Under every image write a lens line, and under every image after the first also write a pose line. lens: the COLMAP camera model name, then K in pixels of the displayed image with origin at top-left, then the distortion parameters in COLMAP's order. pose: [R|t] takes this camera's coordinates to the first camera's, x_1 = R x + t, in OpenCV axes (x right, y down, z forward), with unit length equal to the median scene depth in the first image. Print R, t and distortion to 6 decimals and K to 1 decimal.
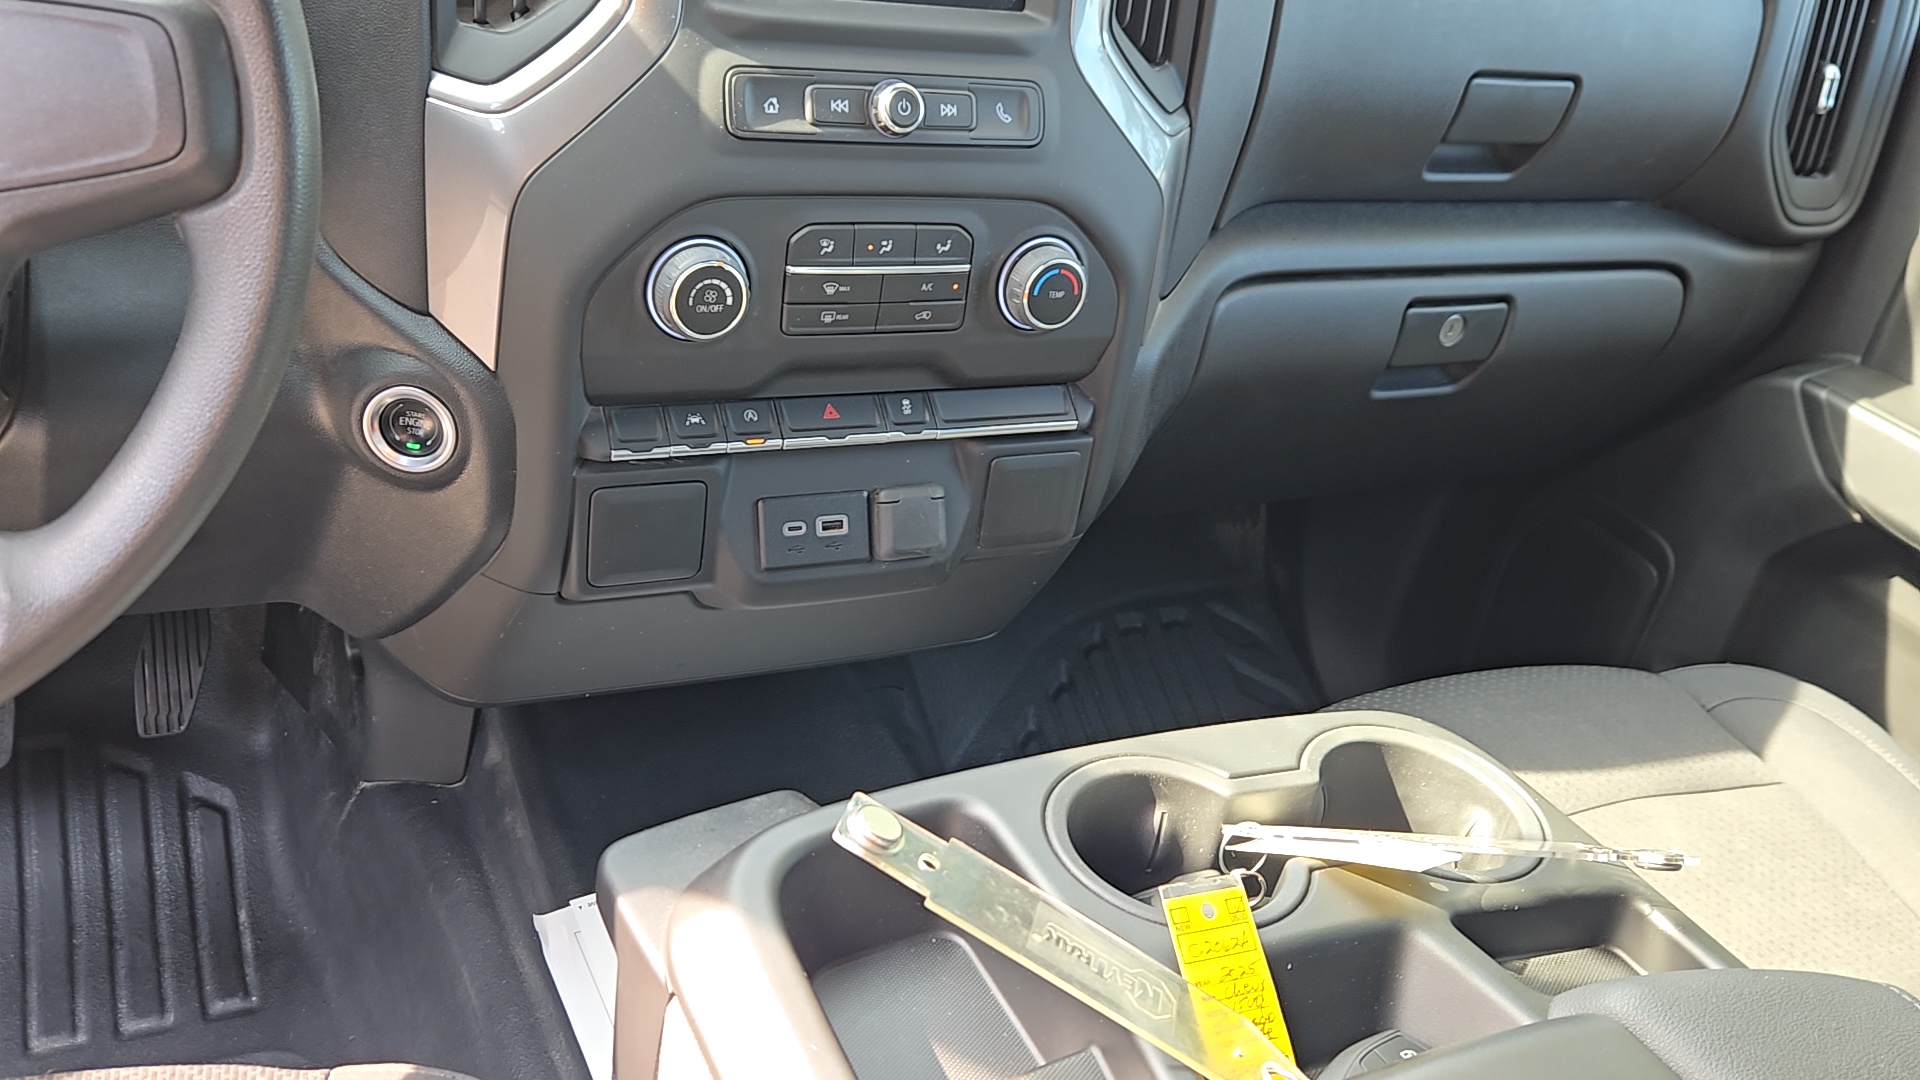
lens RADIAL K [[1601.1, 0, 945.5], [0, 1601.1, 525.5], [0, 0, 1]] dist [0.012010, -0.012141]
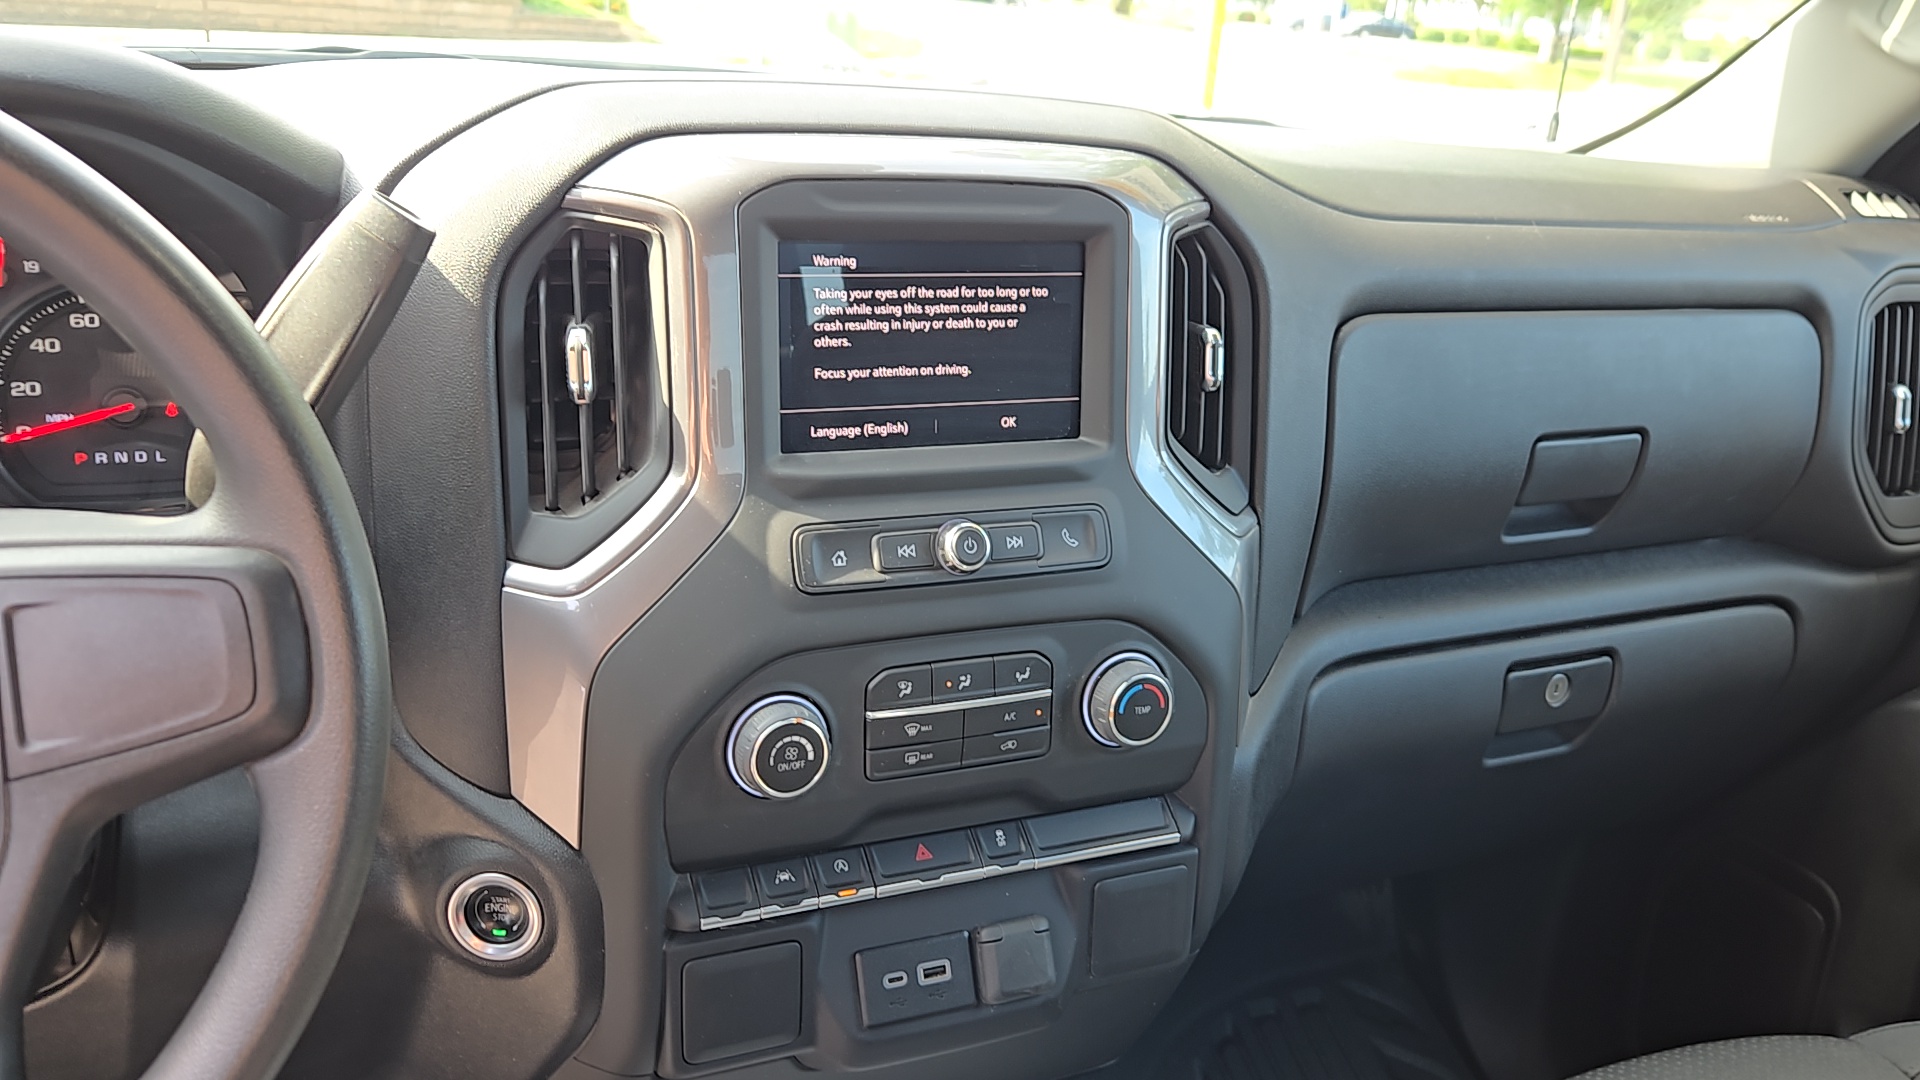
lens RADIAL K [[1601.1, 0, 950.0], [0, 1601.1, 539.4], [0, 0, 1]] dist [0.012010, -0.012141]
pose [[0.994101, -0.097087, -0.048355, 0.010114], [0.084833, 0.973774, -0.211108, -0.051683], [0.067583, 0.205761, 0.976266, 0.017081]]
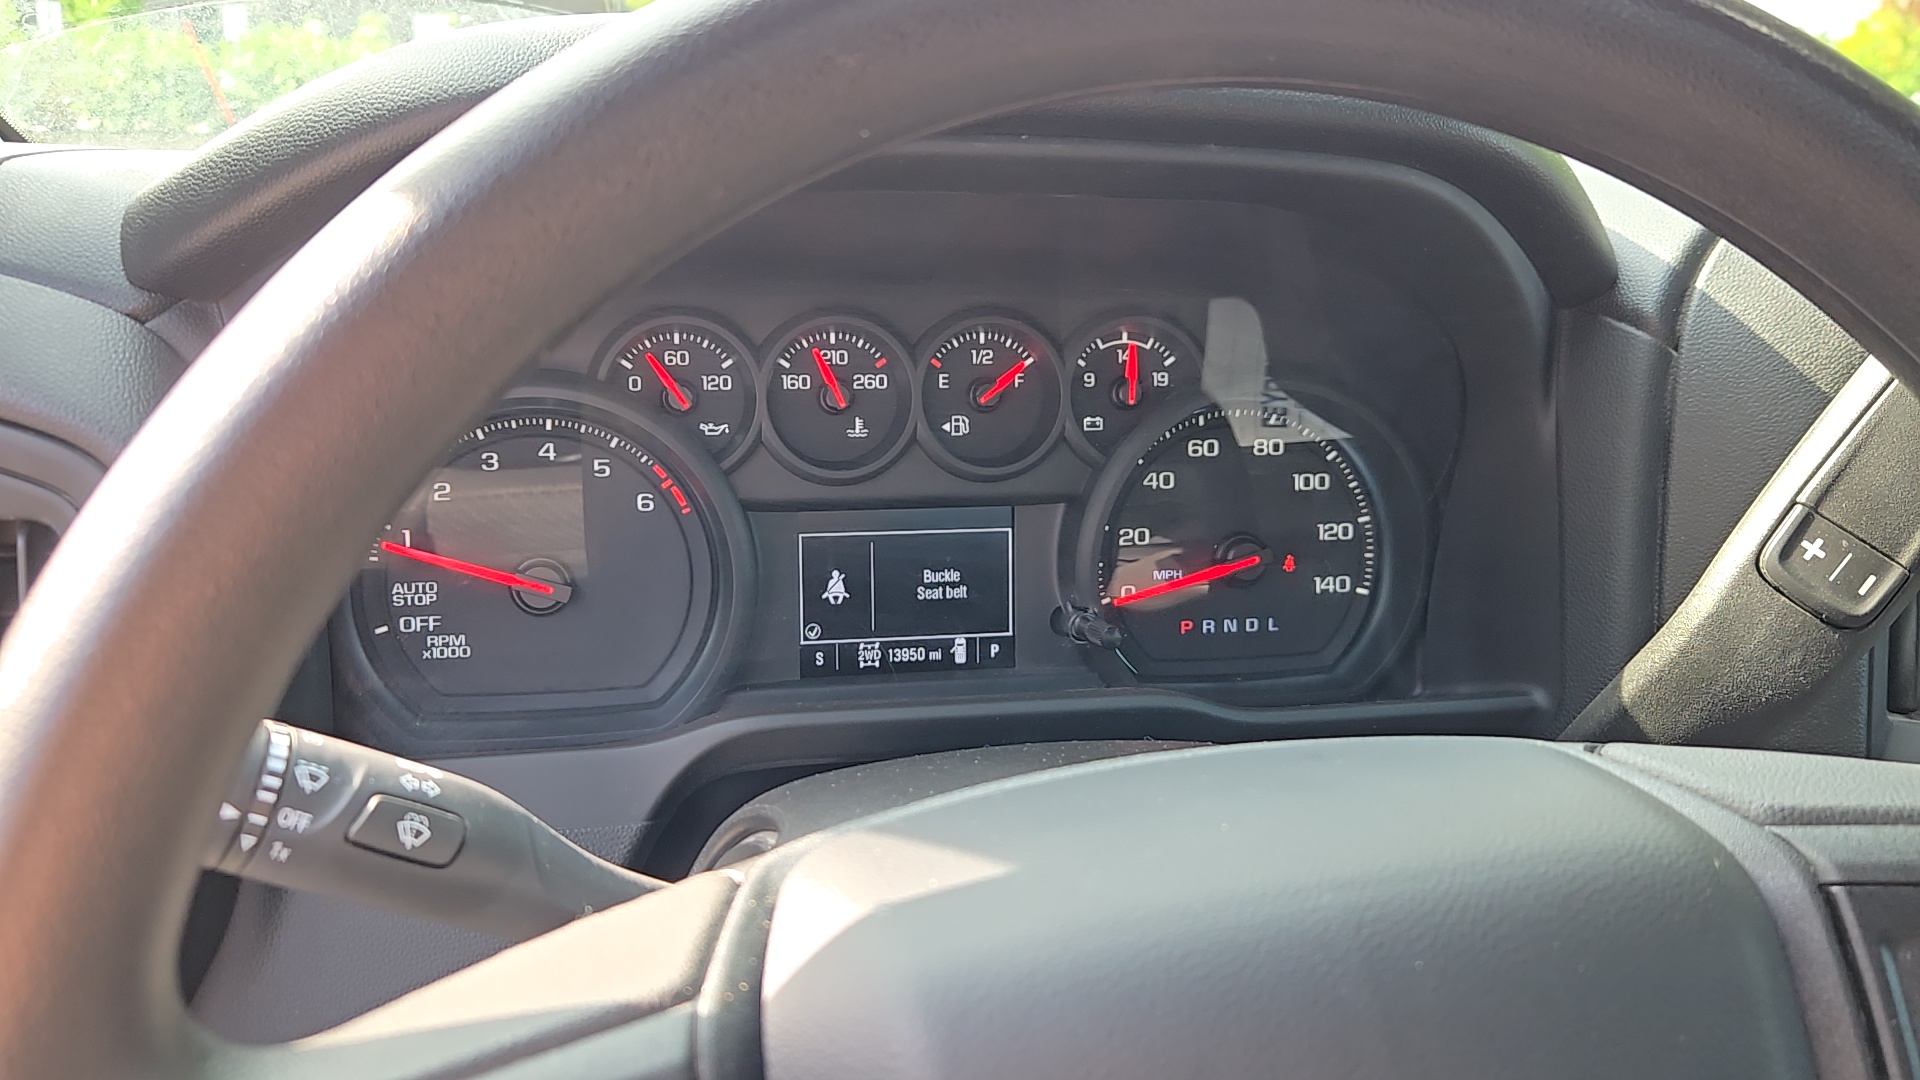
lens RADIAL K [[1601.1, 0, 961.1], [0, 1601.1, 545.3], [0, 0, 1]] dist [0.012010, -0.012141]
pose [[0.965730, -0.097607, -0.240495, -0.469356], [0.021764, 0.953783, -0.299708, -0.163754], [0.258634, 0.284203, 0.923221, 0.194199]]
